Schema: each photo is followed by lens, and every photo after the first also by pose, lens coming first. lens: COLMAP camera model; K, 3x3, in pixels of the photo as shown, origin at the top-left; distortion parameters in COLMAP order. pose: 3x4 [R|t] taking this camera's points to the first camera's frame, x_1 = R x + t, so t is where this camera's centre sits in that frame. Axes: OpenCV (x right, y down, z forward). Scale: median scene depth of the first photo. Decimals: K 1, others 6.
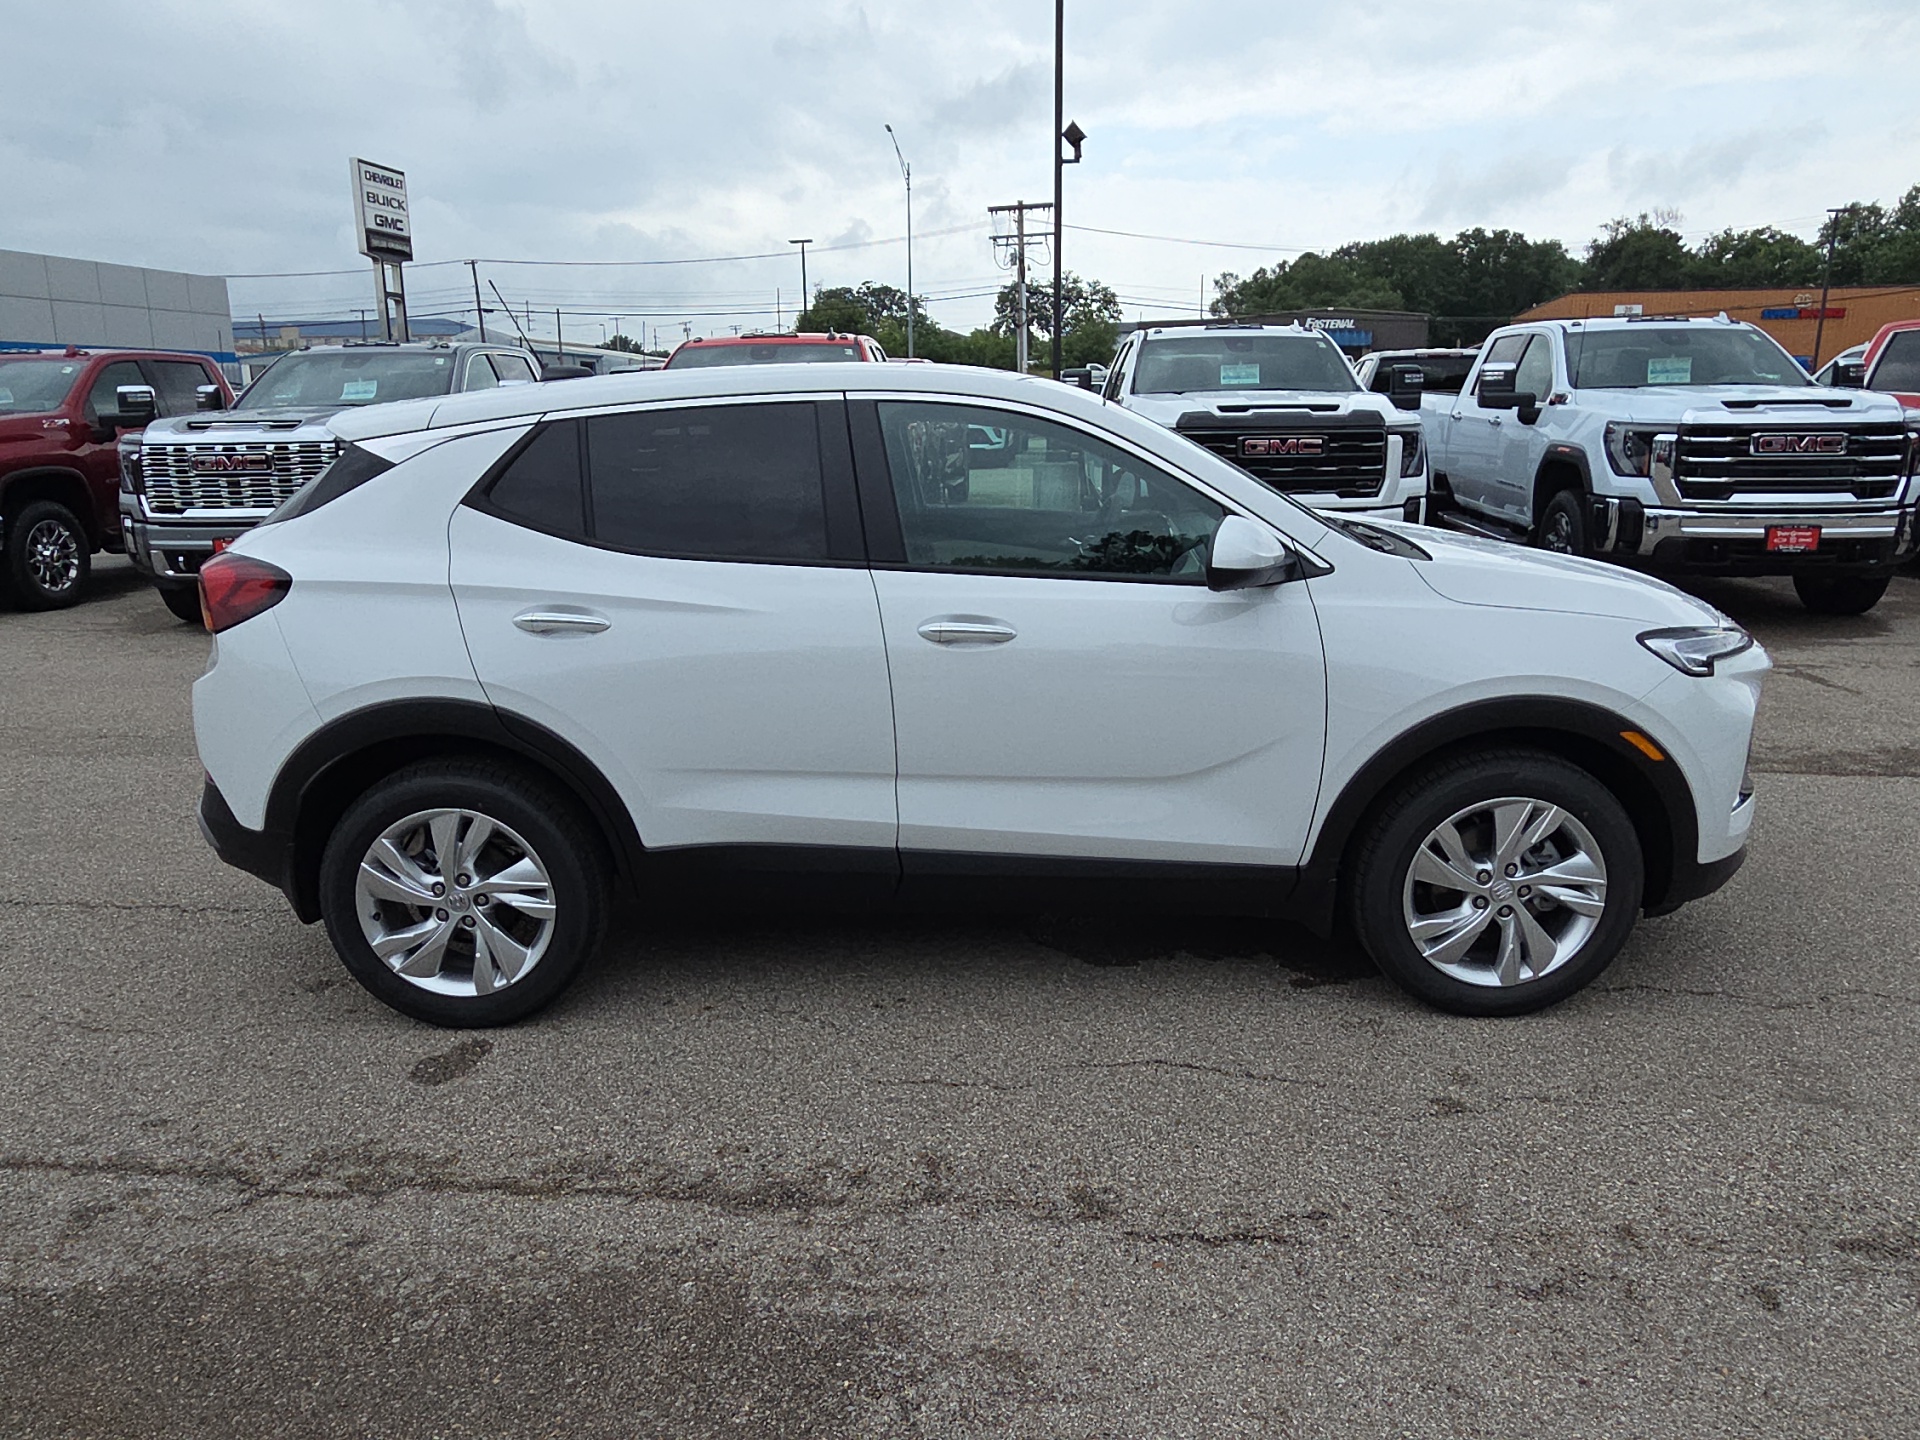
lens RADIAL K [[1387.4, 0, 974.9], [0, 1387.4, 731.2], [0, 0, 1]] dist [0.002754, -0.000840]
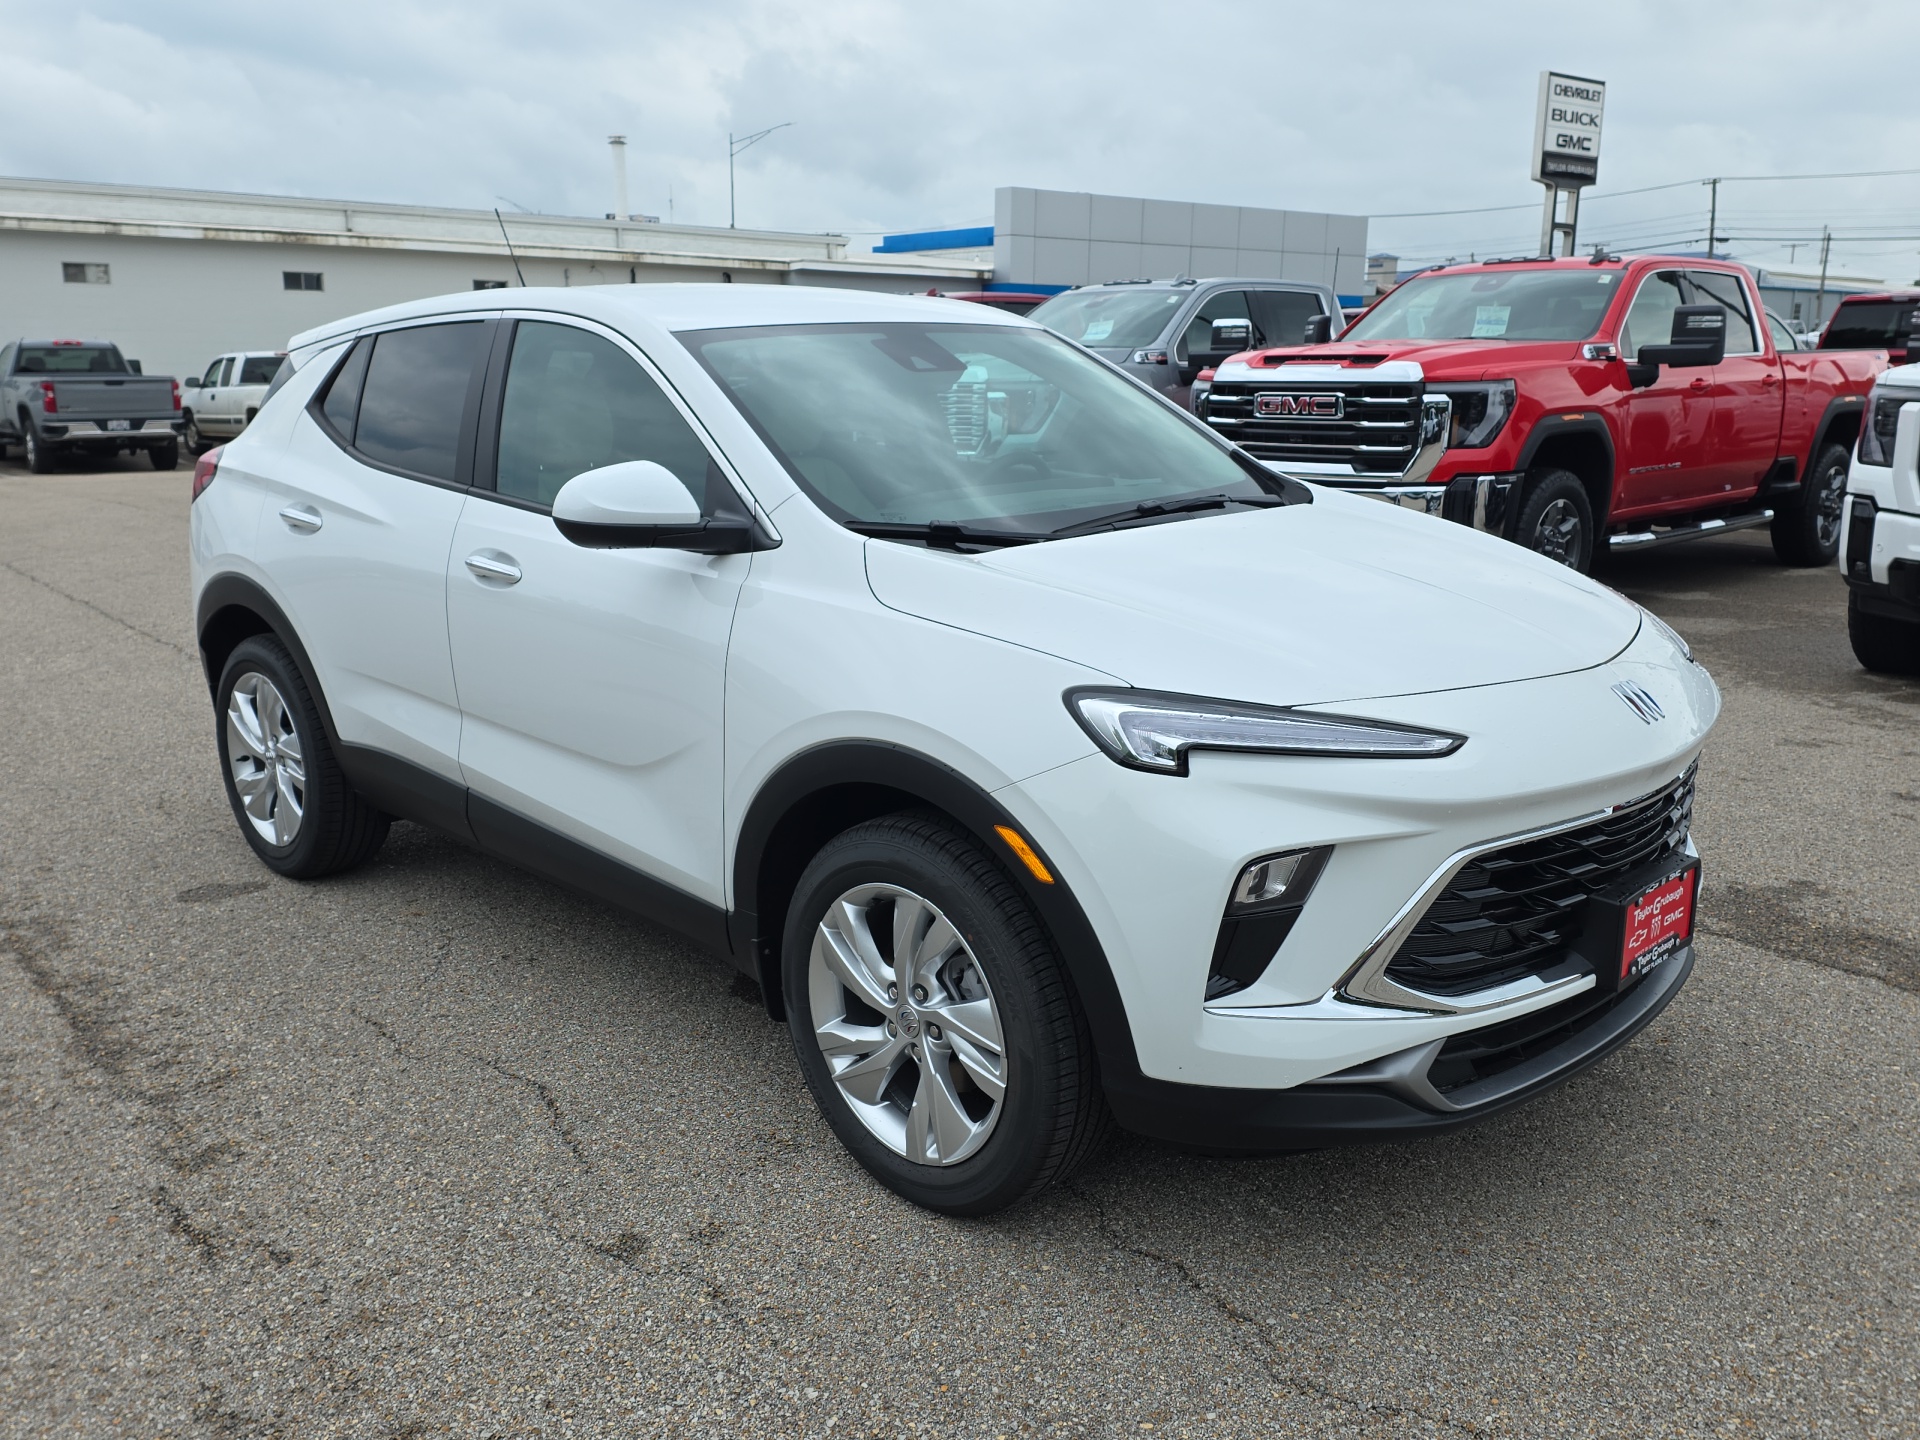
lens RADIAL K [[1577.6, 0, 960.0], [0, 1577.6, 720.0], [0, 0, 1]] dist [0.111847, -0.120566]
pose [[0.726863, 0.172149, -0.664857, 0.860362], [-0.176320, 0.982403, 0.061607, -0.084302], [0.663763, 0.072448, 0.744426, 0.377040]]
